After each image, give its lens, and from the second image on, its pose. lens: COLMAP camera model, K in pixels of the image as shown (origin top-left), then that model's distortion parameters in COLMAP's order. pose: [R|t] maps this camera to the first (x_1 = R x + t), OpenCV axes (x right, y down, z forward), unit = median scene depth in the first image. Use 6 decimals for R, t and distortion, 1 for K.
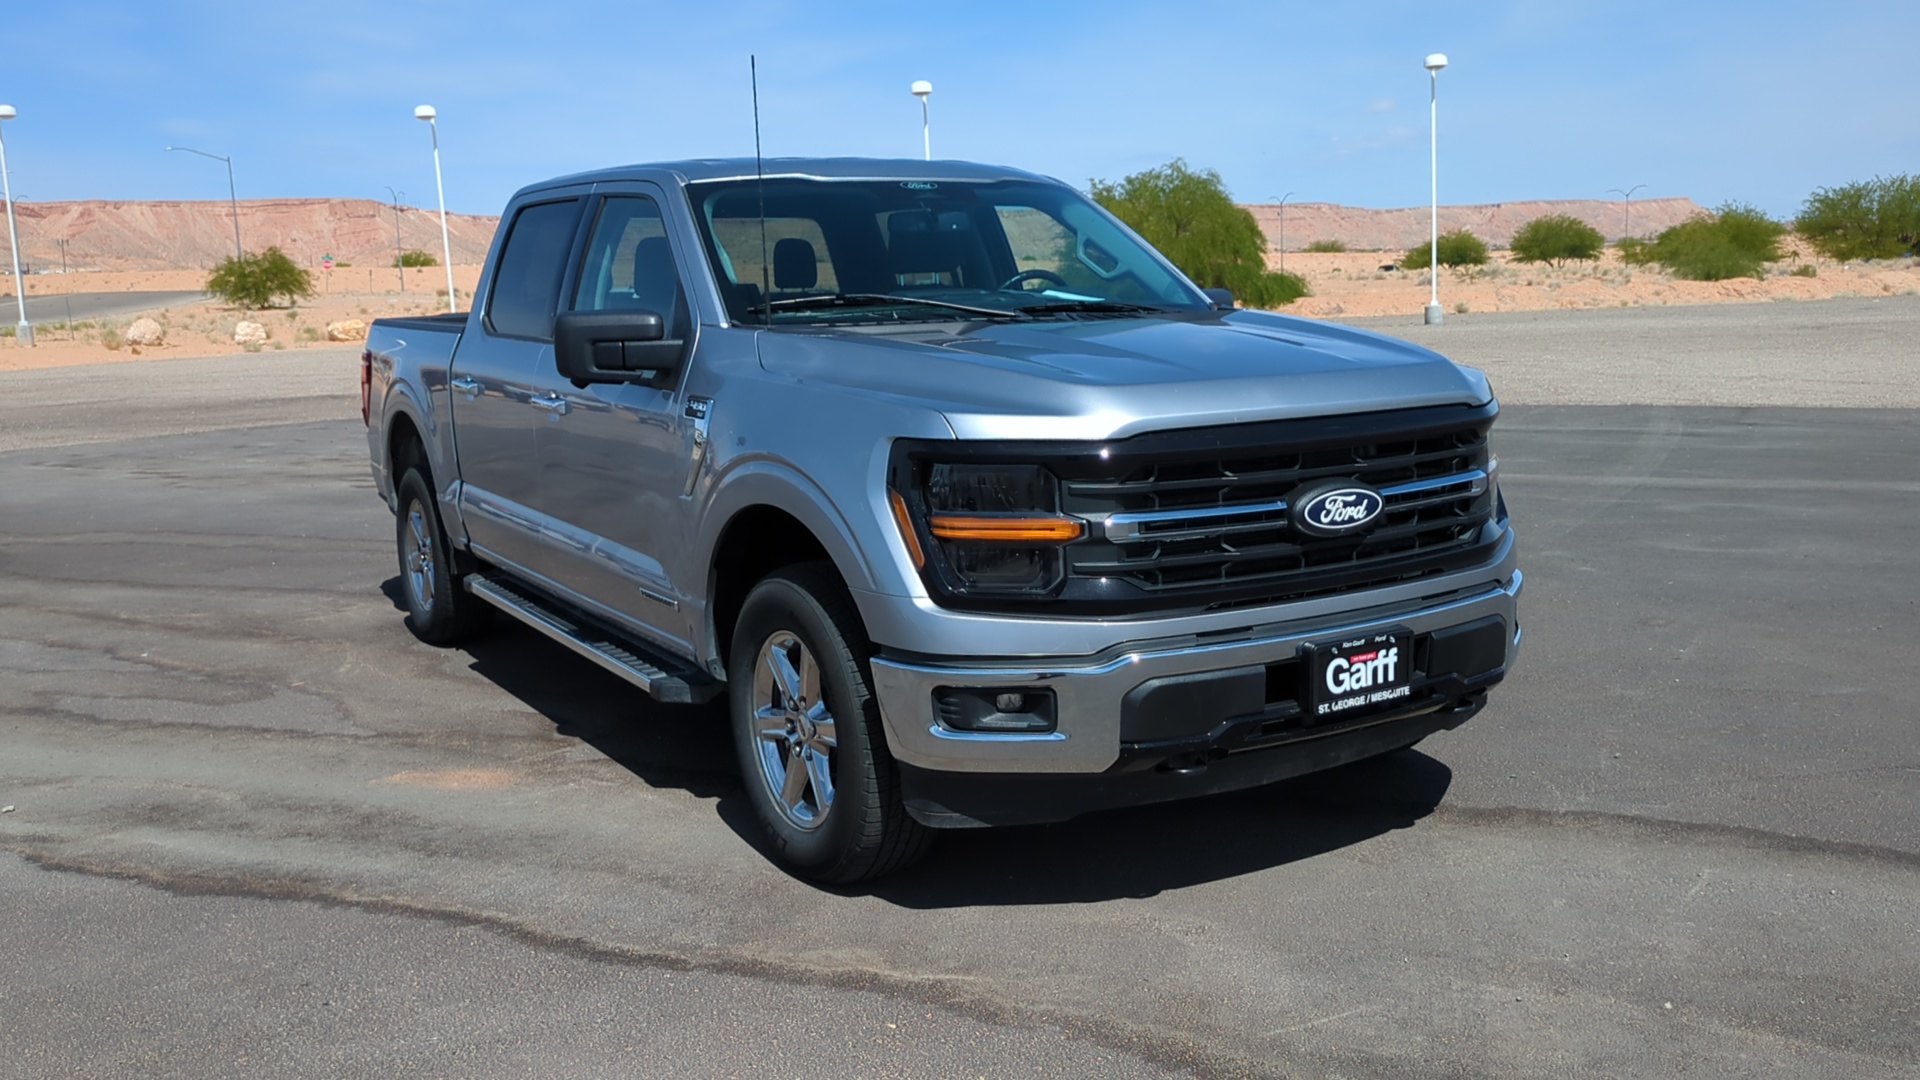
lens RADIAL K [[1733.7, 0, 963.1], [0, 1733.7, 541.6], [0, 0, 1]] dist [0.079239, -0.006554]
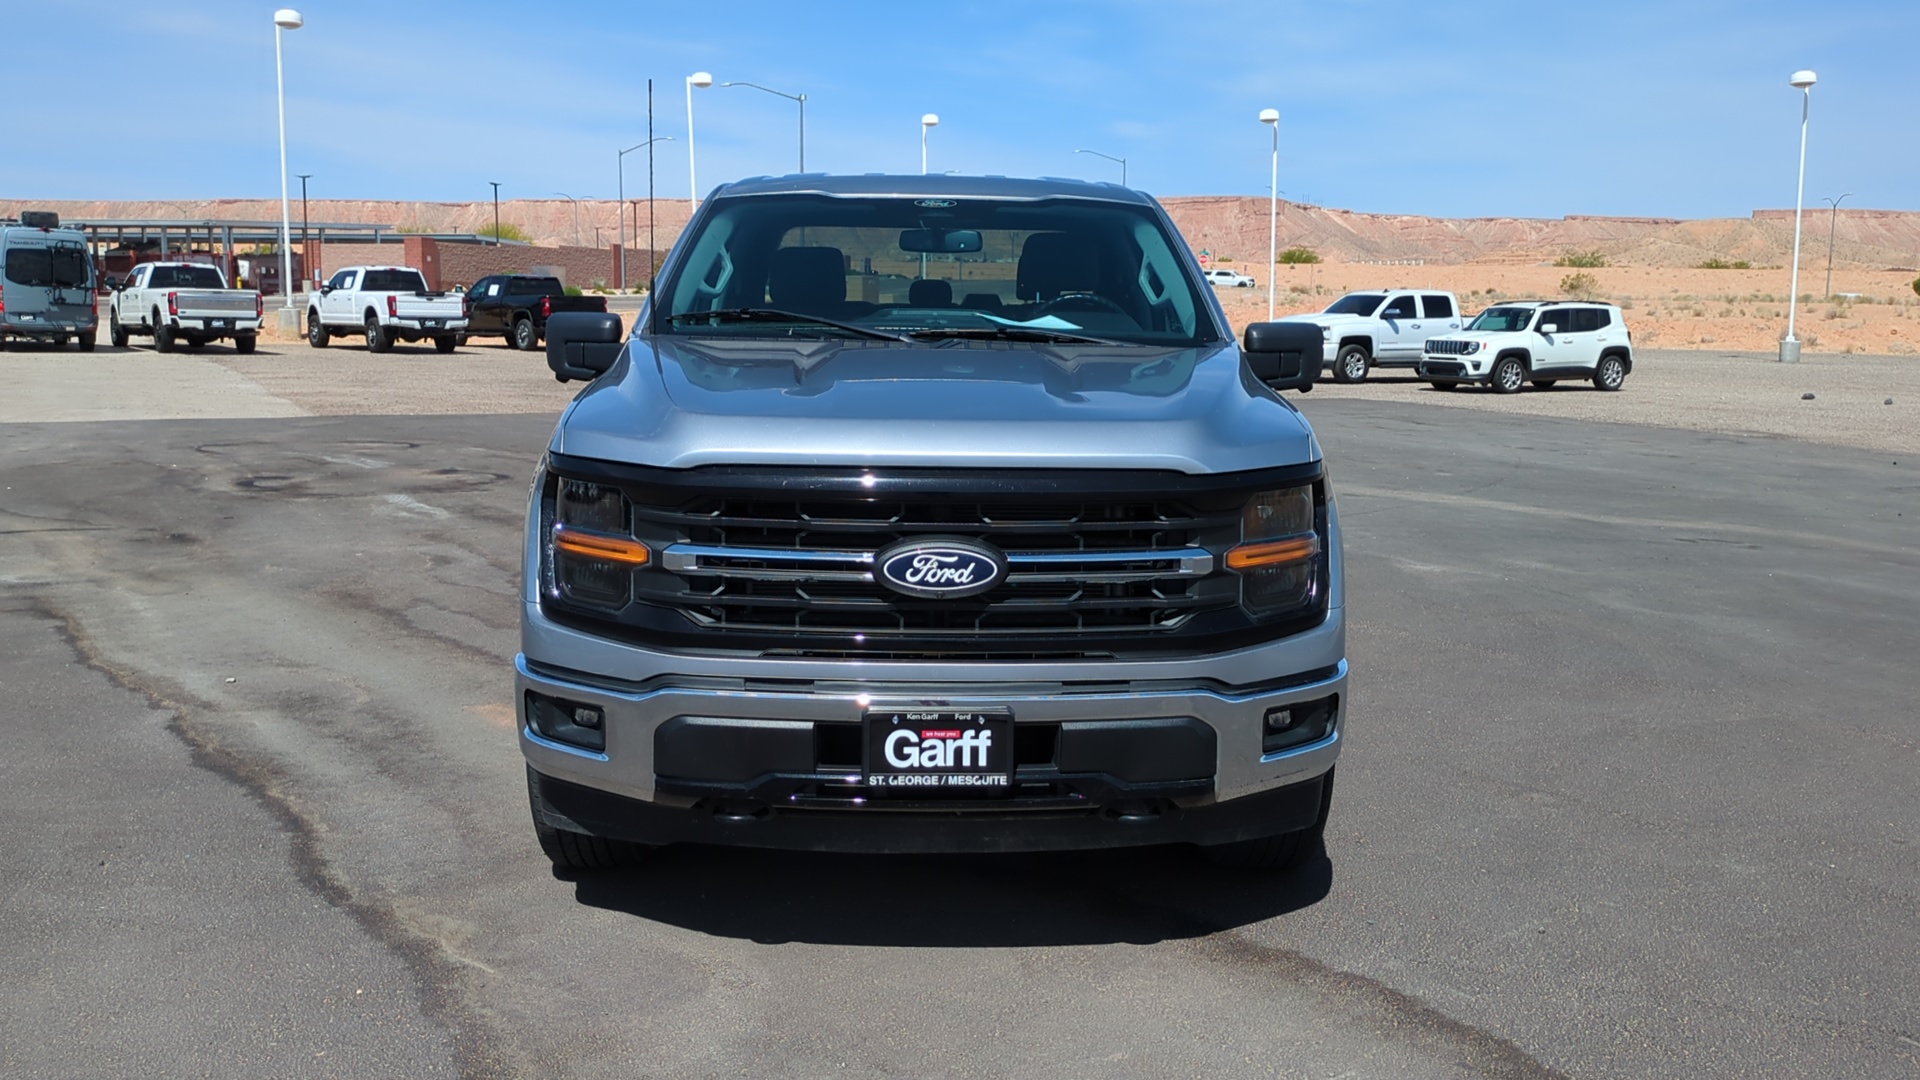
lens RADIAL K [[1728.7, 0, 948.2], [0, 1728.7, 527.9], [0, 0, 1]] dist [0.047496, -0.007710]
pose [[0.859111, 0.112747, -0.499216, 0.672257], [-0.115276, 0.992996, 0.025884, -0.064618], [0.498637, 0.035310, 0.866091, 0.212150]]
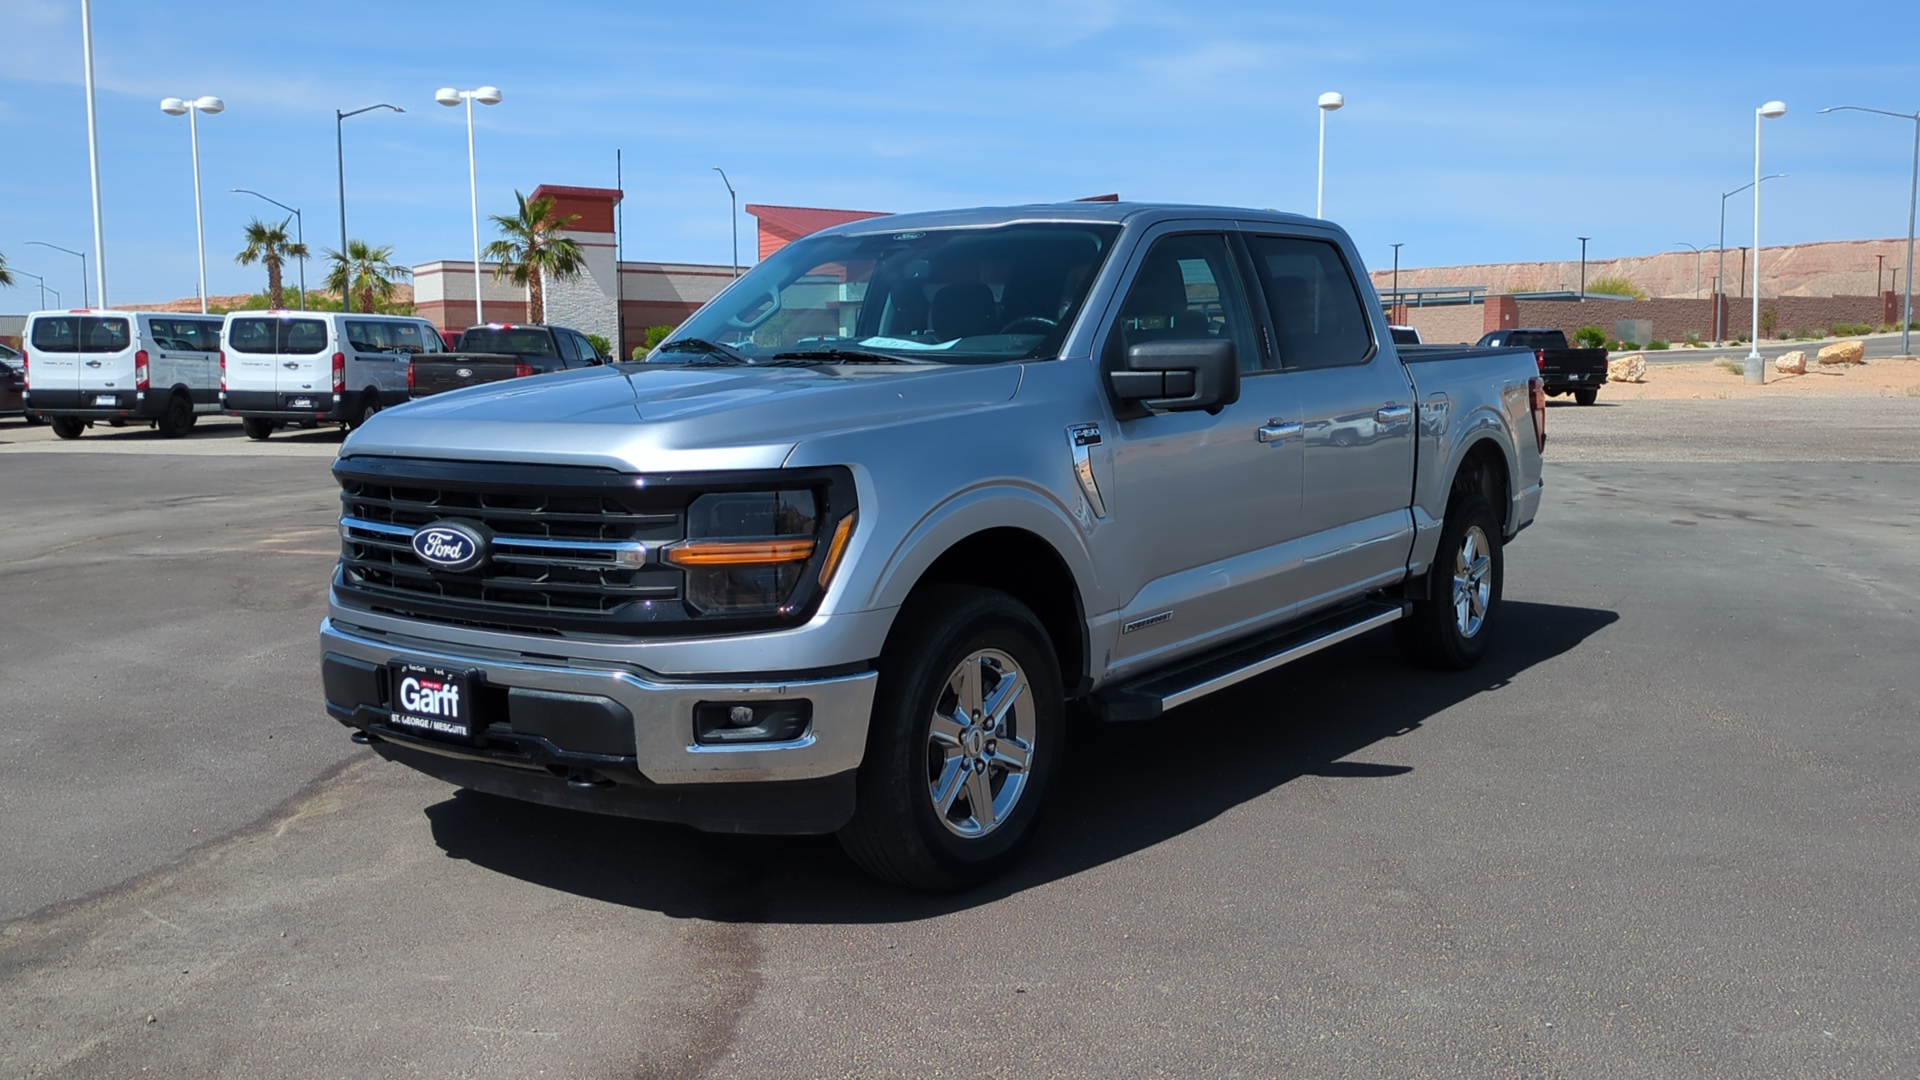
lens RADIAL K [[1679.8, 0, 898.9], [0, 1679.8, 546.1], [0, 0, 1]] dist [0.058383, 0.001312]
pose [[0.342242, 0.135972, -0.929722, 1.282888], [-0.137486, 0.986071, 0.093603, -0.154998], [0.929499, 0.095789, 0.356169, 0.887280]]
